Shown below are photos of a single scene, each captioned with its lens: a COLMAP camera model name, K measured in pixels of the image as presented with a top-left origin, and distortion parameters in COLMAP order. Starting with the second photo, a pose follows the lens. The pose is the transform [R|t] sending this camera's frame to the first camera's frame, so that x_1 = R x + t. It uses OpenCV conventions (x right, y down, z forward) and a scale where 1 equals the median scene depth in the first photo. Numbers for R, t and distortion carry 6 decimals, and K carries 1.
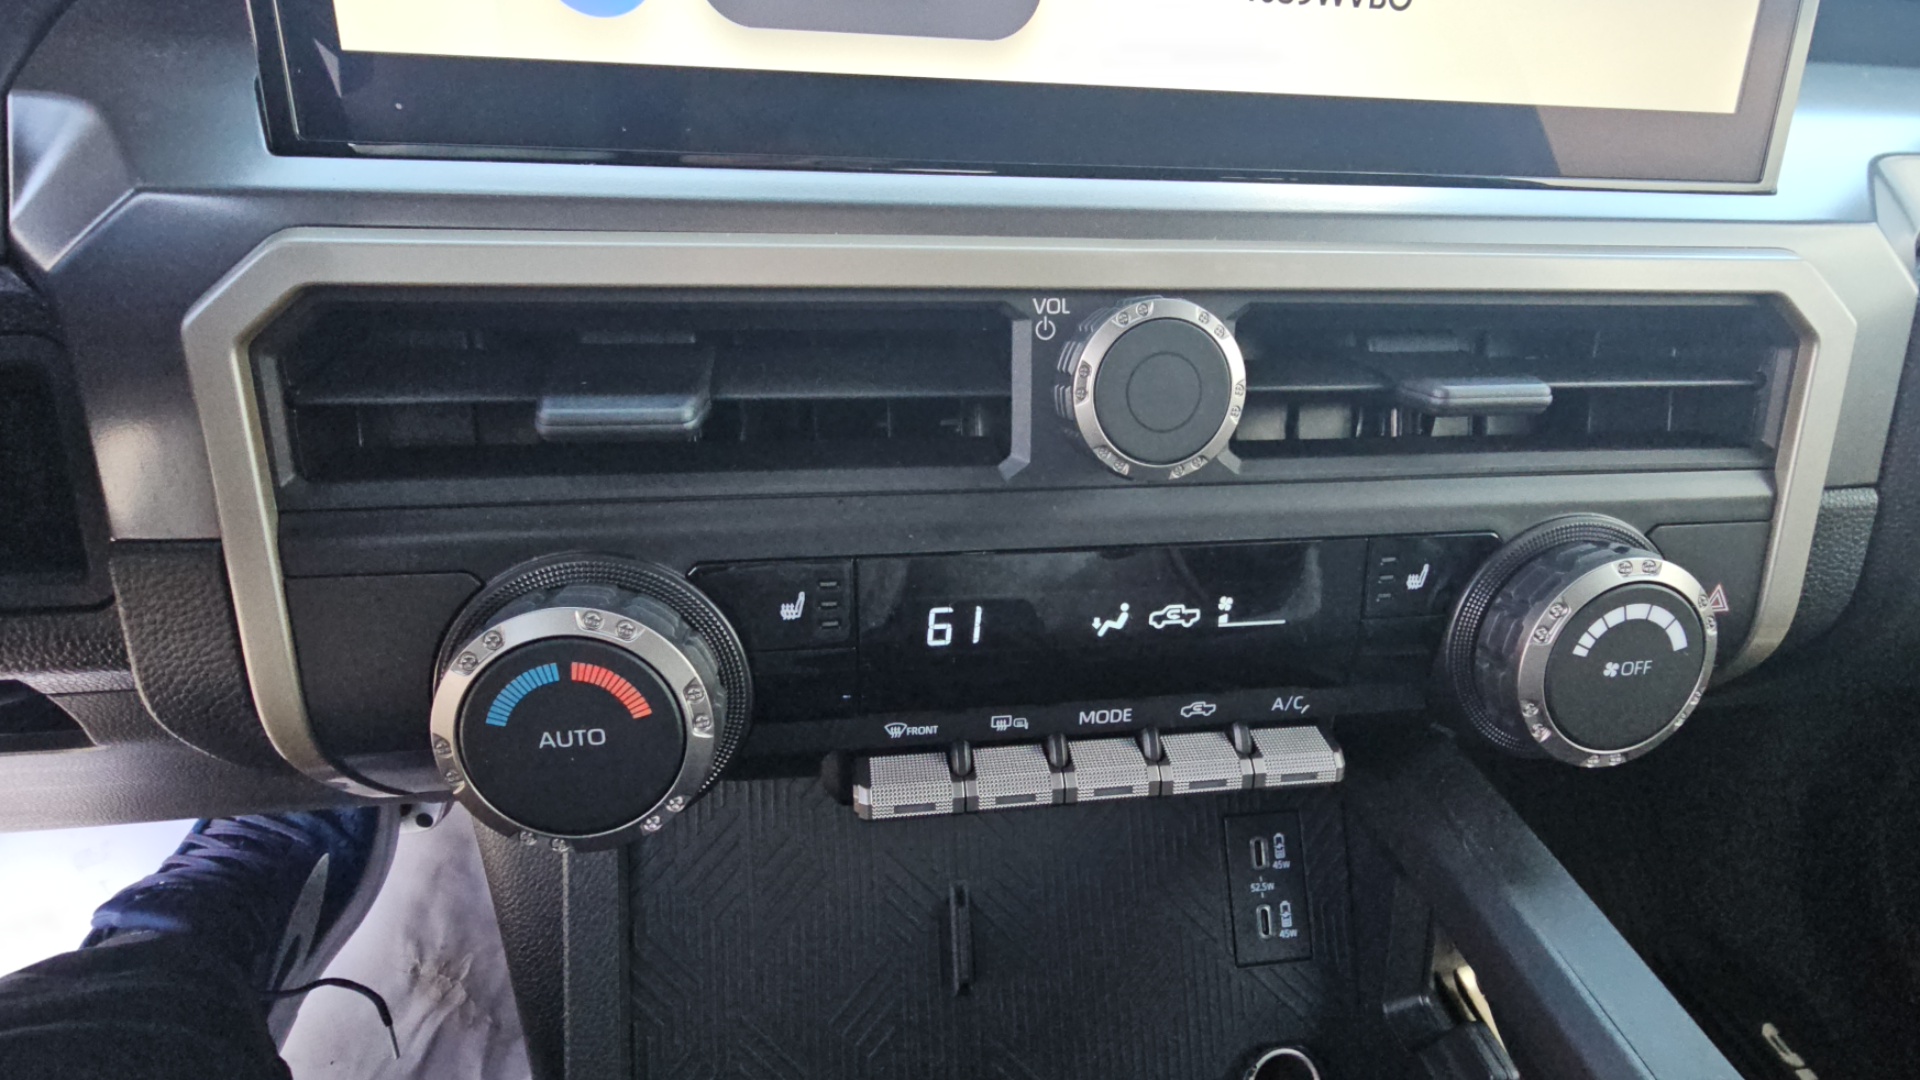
lens RADIAL K [[926.0, 0, 984.8], [0, 926.0, 552.9], [0, 0, 1]] dist [0.005125, -0.004645]
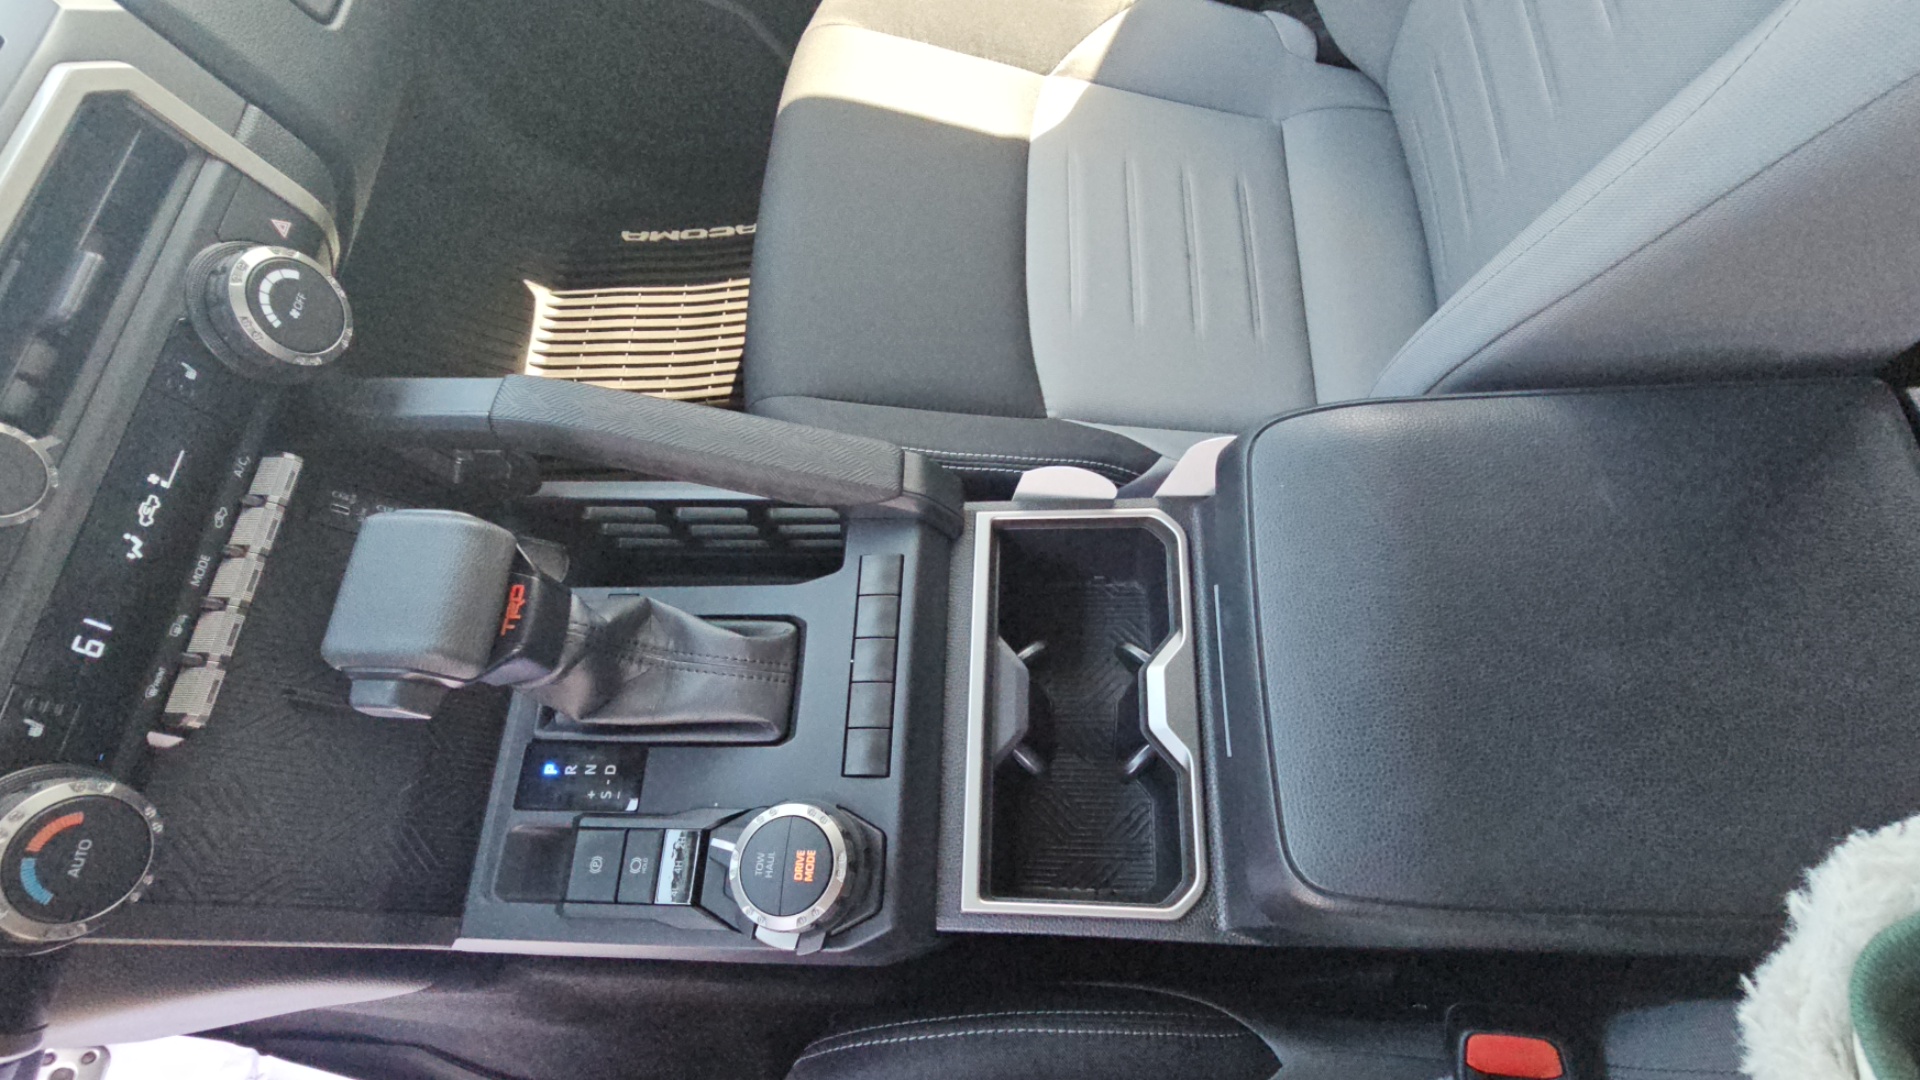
lens RADIAL K [[926.0, 0, 985.5], [0, 926.0, 543.3], [0, 0, 1]] dist [0.005125, -0.004645]
pose [[0.184696, -0.925541, 0.330548, -0.121865], [0.569599, 0.374894, 0.731445, -0.269325], [-0.800902, 0.053185, 0.596429, -1.186781]]
